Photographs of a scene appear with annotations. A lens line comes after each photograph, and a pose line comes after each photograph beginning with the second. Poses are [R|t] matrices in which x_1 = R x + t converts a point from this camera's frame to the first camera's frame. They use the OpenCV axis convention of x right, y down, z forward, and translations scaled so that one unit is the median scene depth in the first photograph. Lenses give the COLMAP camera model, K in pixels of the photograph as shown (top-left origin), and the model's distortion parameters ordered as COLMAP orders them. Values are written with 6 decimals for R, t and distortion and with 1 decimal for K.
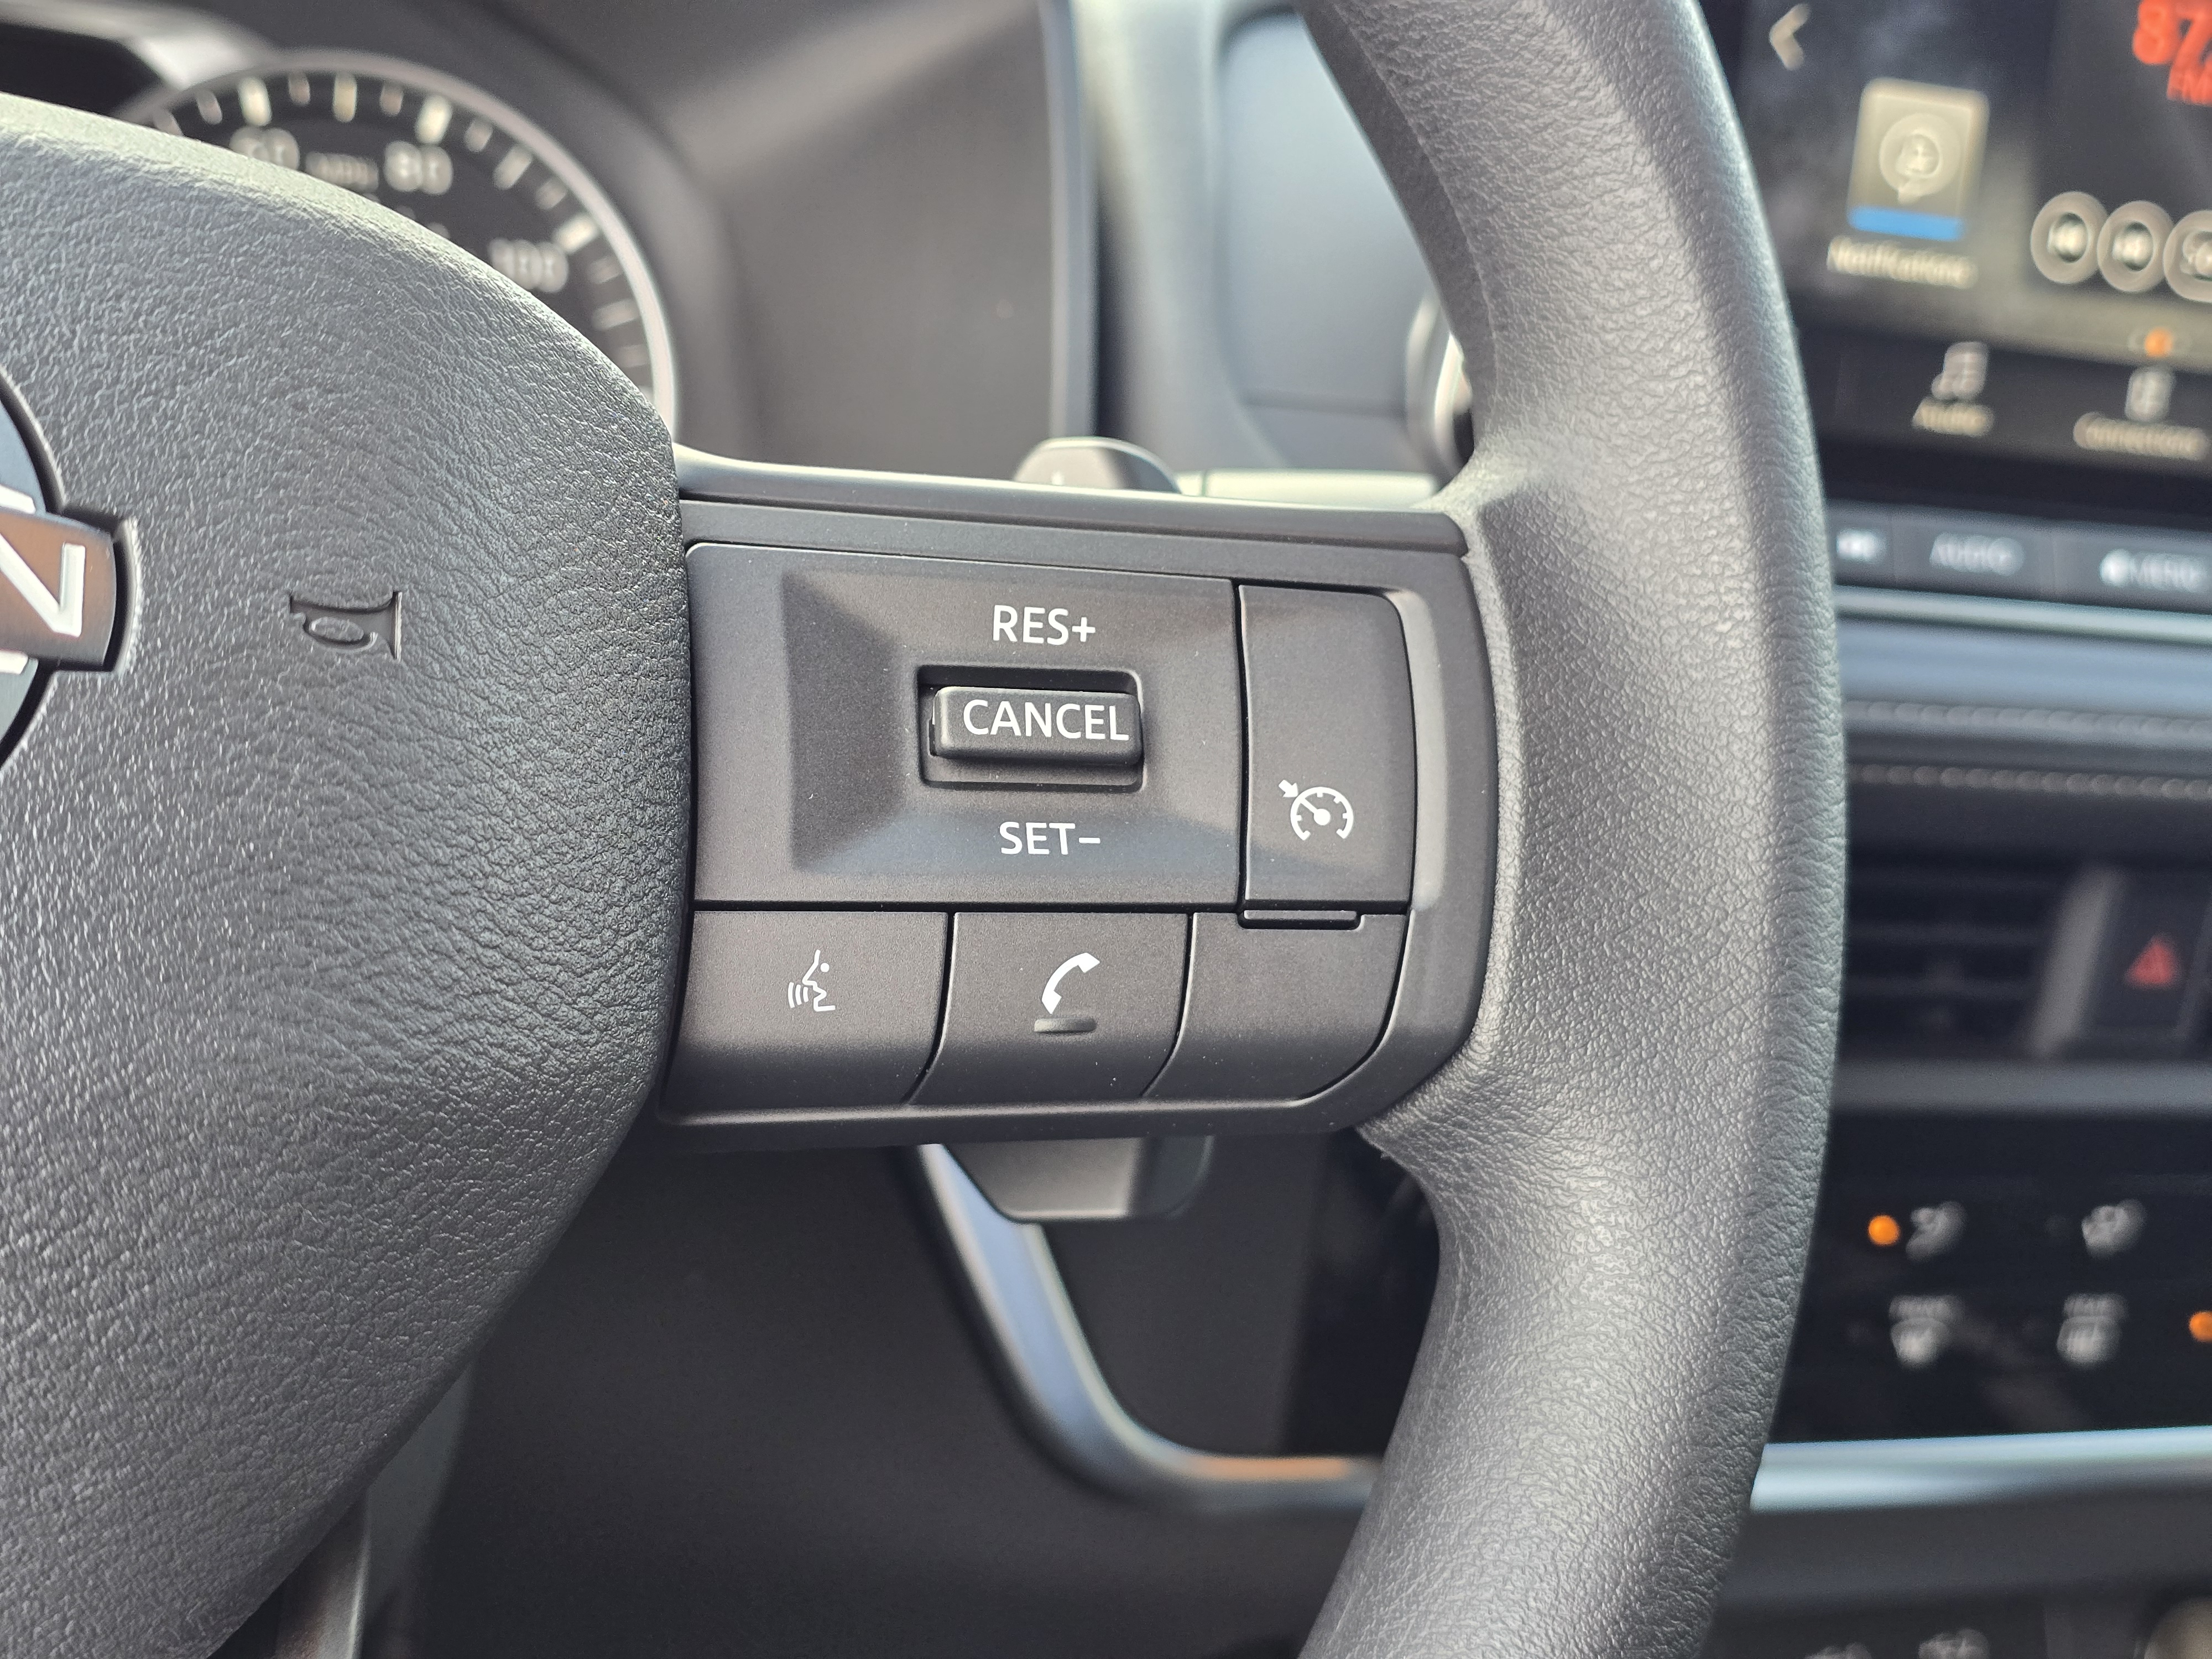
lens RADIAL K [[3098.5, 0, 1118.3], [0, 3098.5, 797.9], [0, 0, 1]] dist [0.223785, -1.002730]
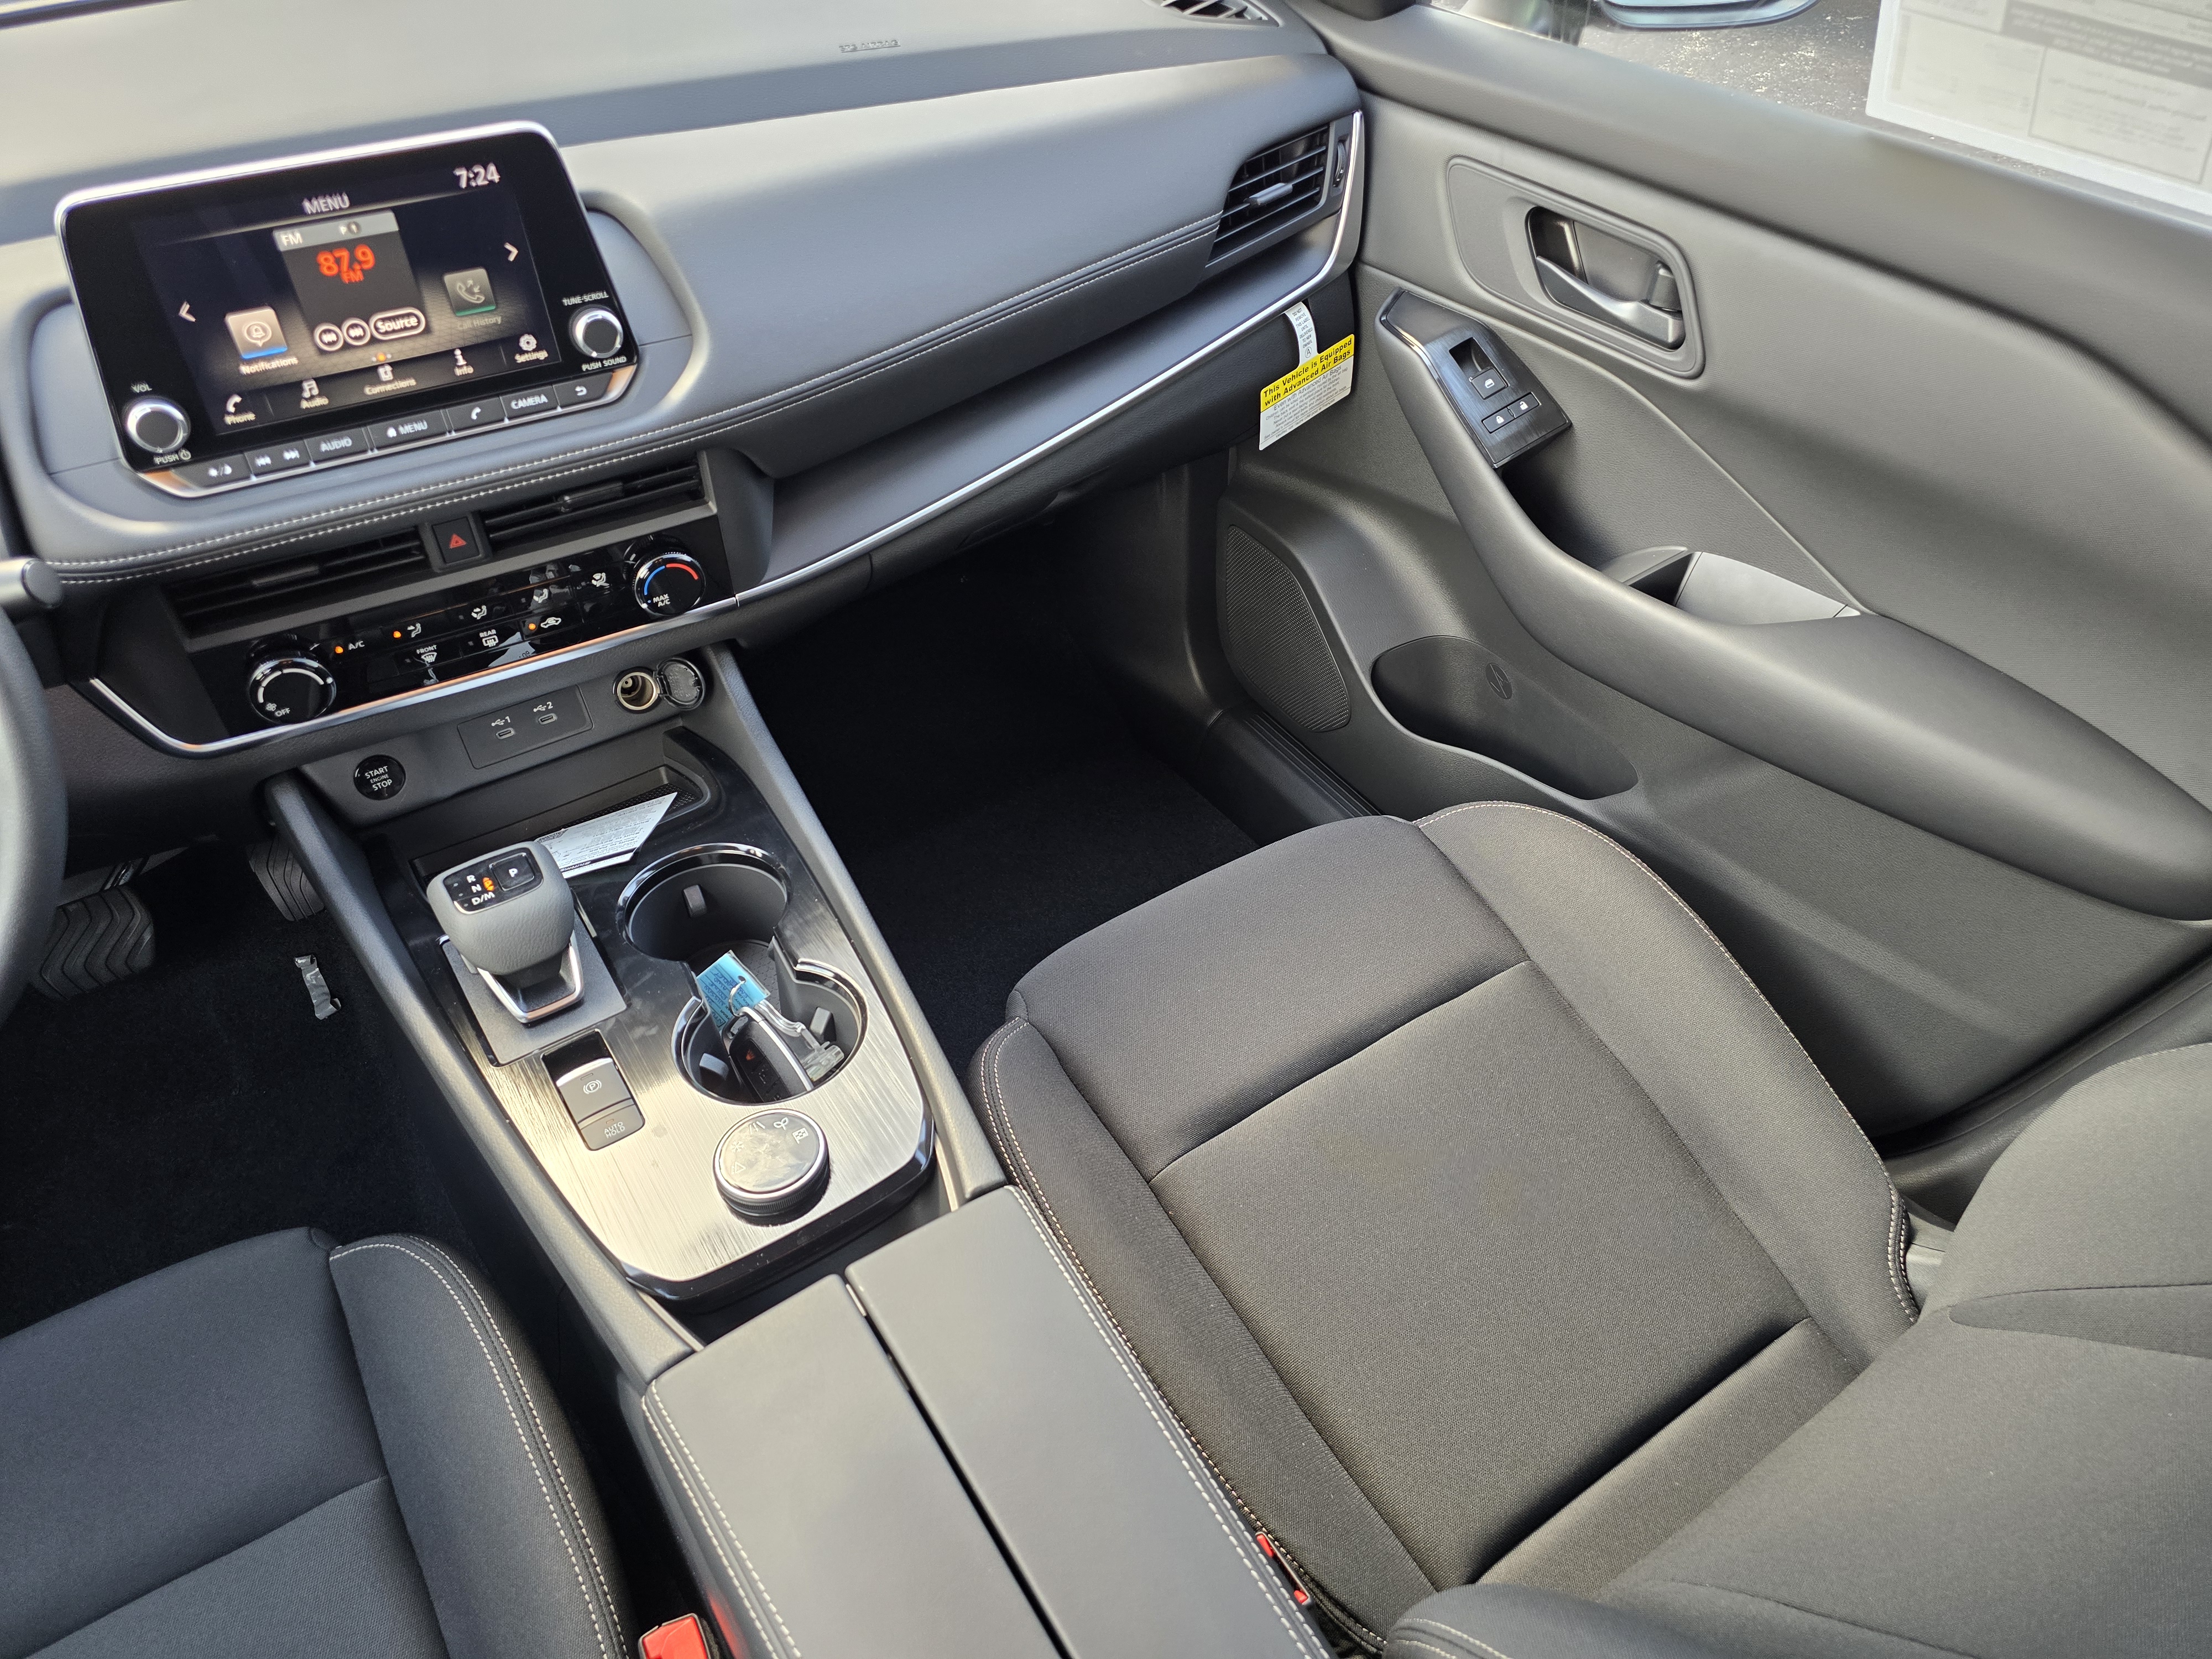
lens RADIAL K [[1509.4, 0, 1112.3], [0, 1509.4, 804.4], [0, 0, 1]] dist [0.054327, -0.052513]
pose [[0.978433, -0.205970, 0.015640, 1.800025], [0.174308, 0.863908, 0.472525, -0.682690], [-0.110837, -0.459609, 0.881178, -1.266674]]
